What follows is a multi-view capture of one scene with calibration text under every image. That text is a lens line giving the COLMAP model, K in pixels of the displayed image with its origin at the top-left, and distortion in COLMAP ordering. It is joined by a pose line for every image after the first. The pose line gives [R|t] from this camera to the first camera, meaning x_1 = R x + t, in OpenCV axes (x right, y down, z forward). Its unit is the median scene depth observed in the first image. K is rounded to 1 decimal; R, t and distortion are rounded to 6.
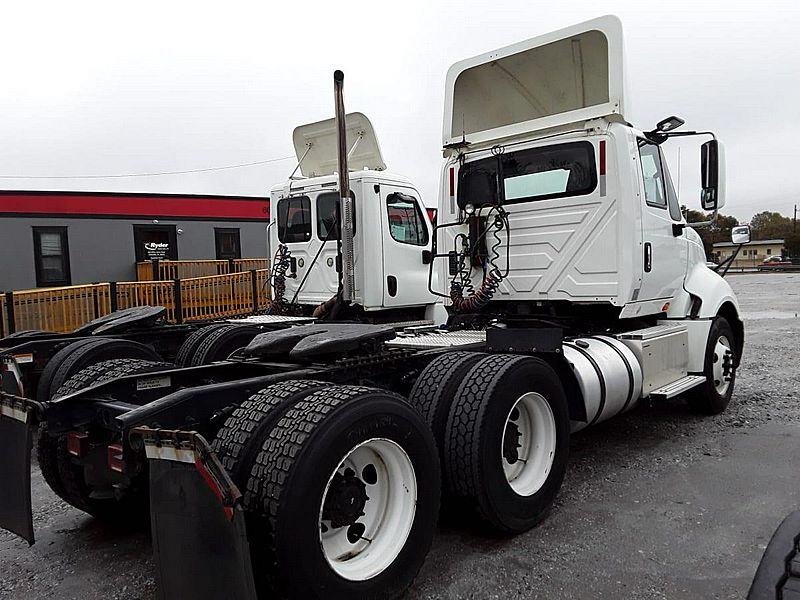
lens RADIAL K [[612.2, 0, 400.0], [0, 612.2, 300.0], [0, 0, 1]] dist [0.014621, -0.000066]
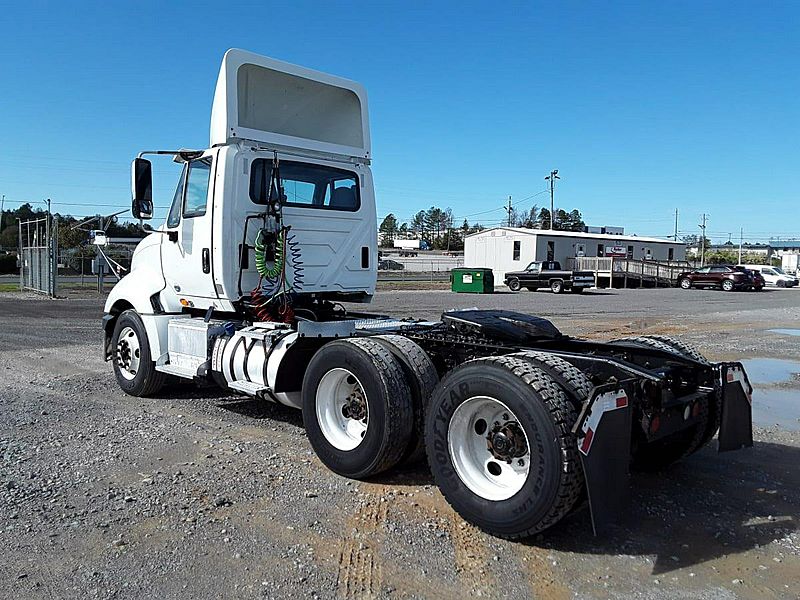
lens RADIAL K [[629.1, 0, 400.0], [0, 629.1, 300.0], [0, 0, 1]] dist [0.048386, -0.001118]
pose [[0.029466, -0.028346, 0.999164, -1.010091], [0.027443, 0.999244, 0.027539, -0.014325], [-0.999189, 0.026609, 0.030222, 0.811548]]
